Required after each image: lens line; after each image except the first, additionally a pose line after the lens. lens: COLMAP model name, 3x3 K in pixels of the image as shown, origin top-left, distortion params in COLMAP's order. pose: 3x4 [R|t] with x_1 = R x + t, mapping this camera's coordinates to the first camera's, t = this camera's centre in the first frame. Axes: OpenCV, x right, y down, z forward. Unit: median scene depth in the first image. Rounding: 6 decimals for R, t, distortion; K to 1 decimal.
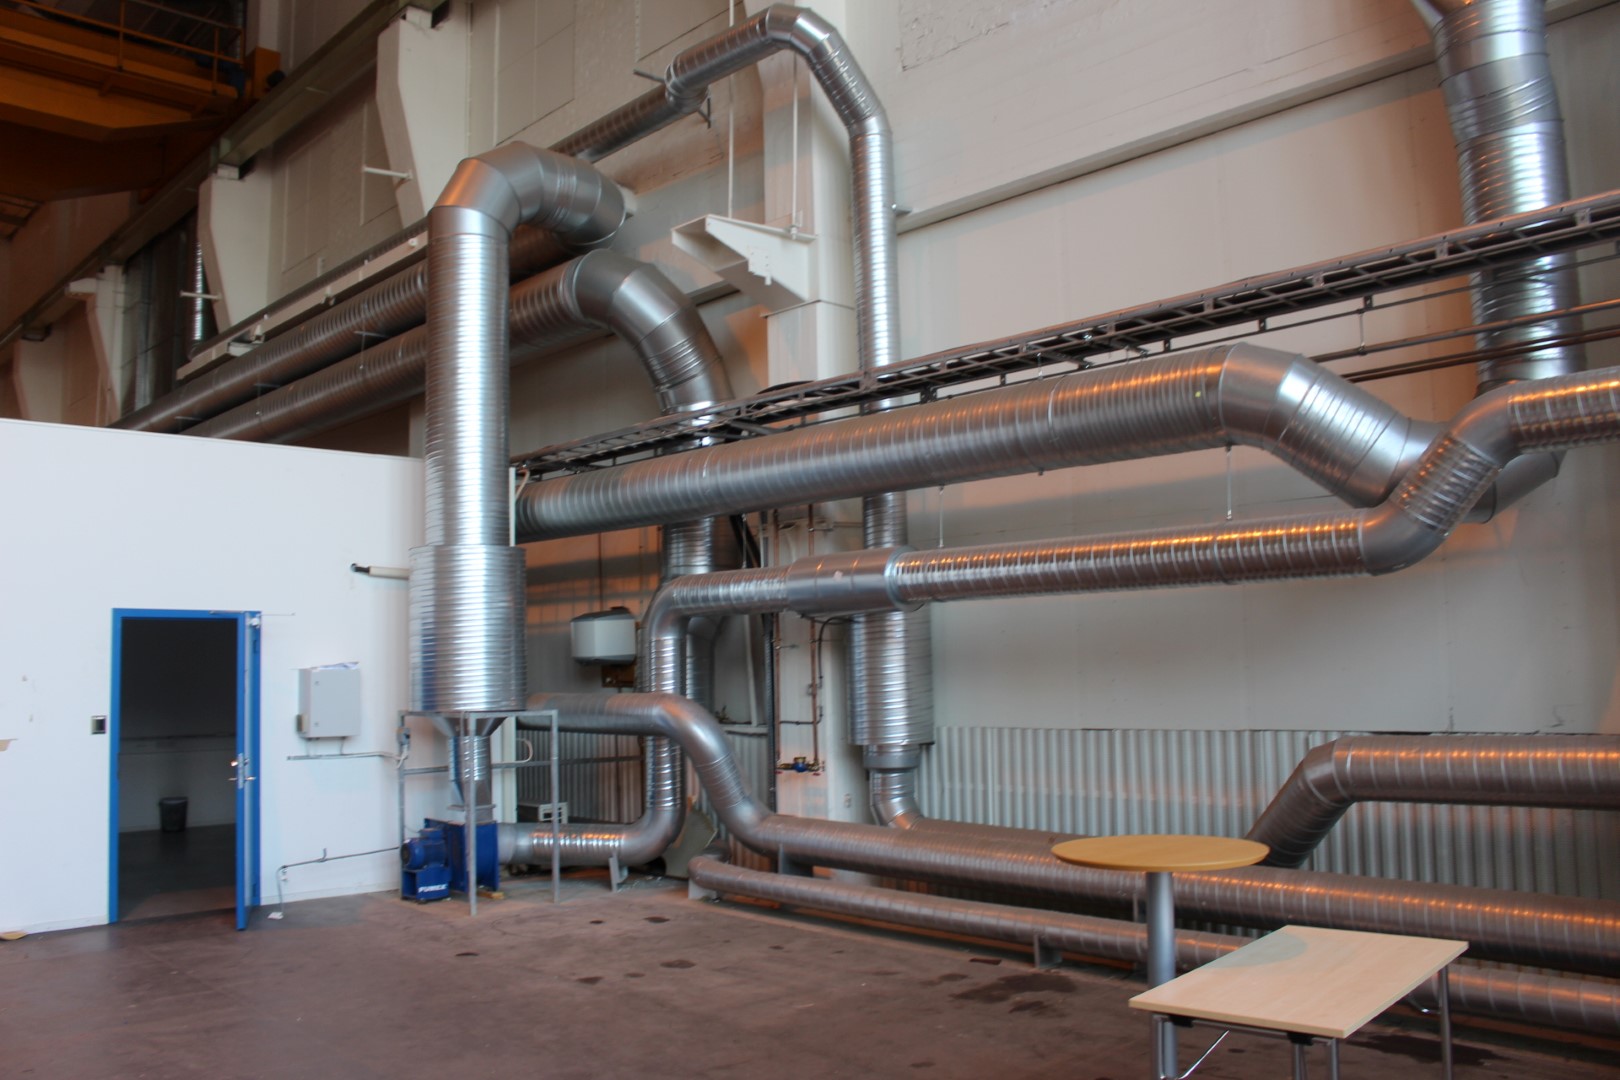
lens RADIAL K [[1344.6, 0, 810.0], [0, 1344.6, 540.0], [0, 0, 1]] dist [-0.152507, 0.115527]
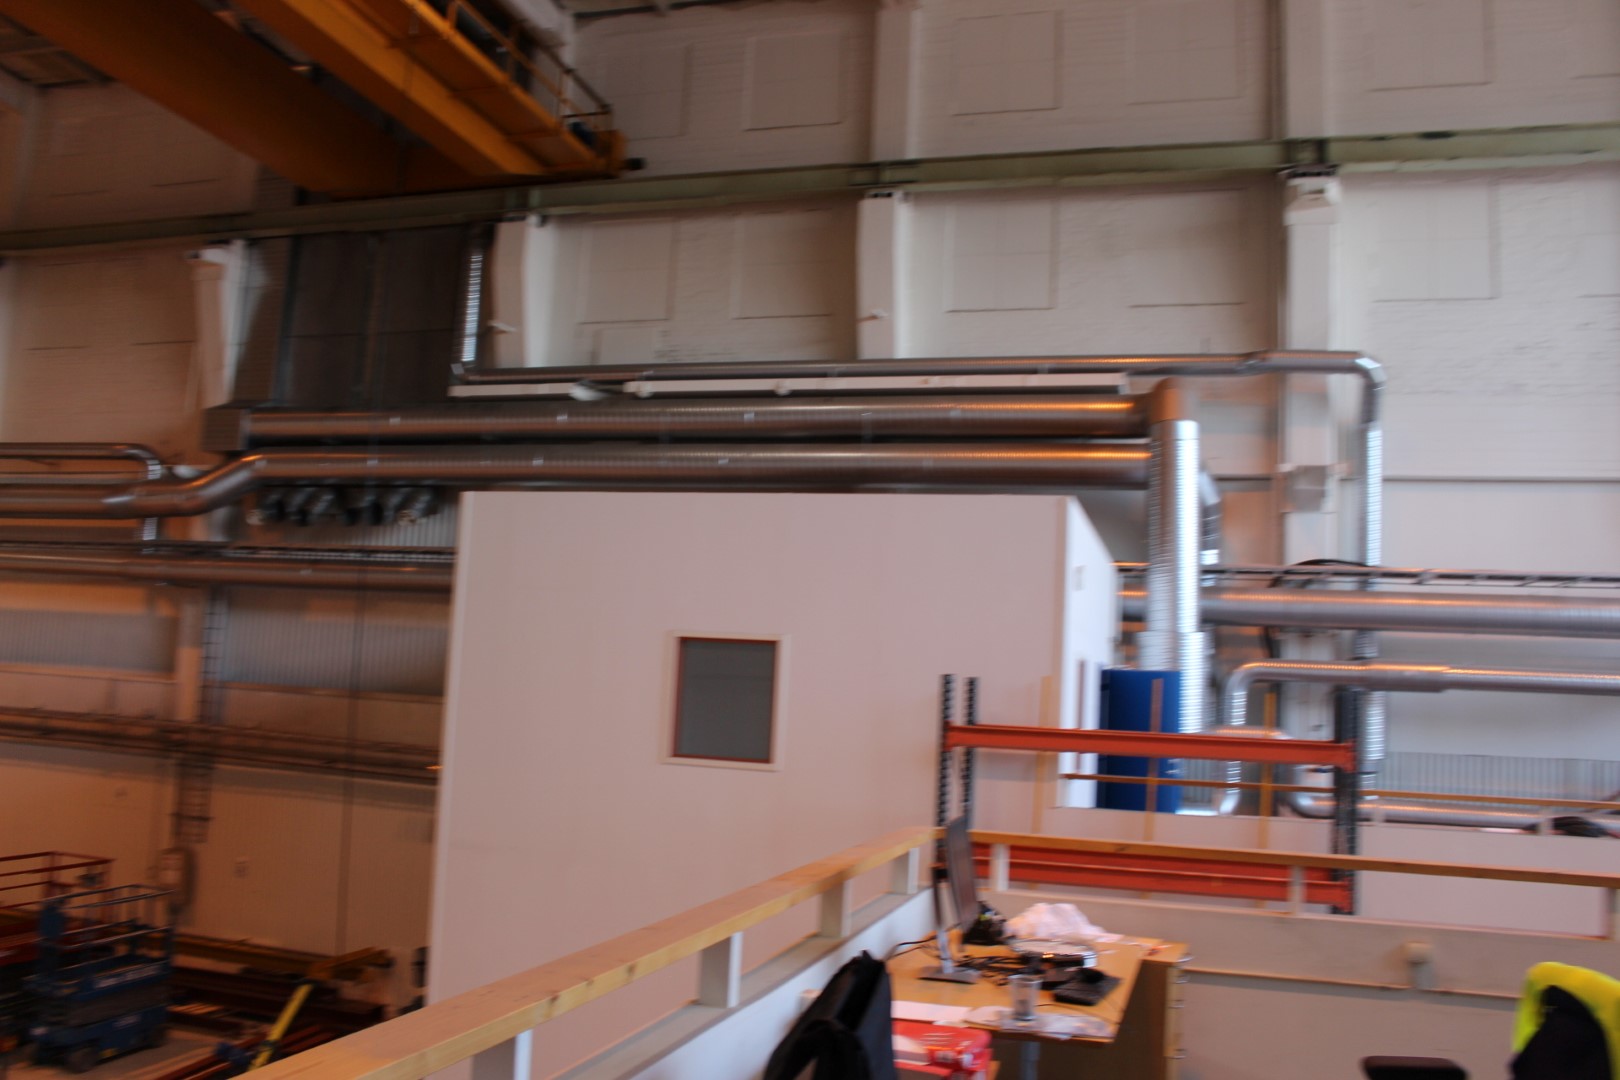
lens RADIAL K [[1344.6, 0, 810.0], [0, 1344.6, 540.0], [0, 0, 1]] dist [-0.152507, 0.115527]
pose [[0.864808, 0.121278, 0.487236, -1.473548], [-0.118574, 0.992273, -0.036527, 0.003373], [-0.487901, -0.026185, 0.872506, -0.226690]]
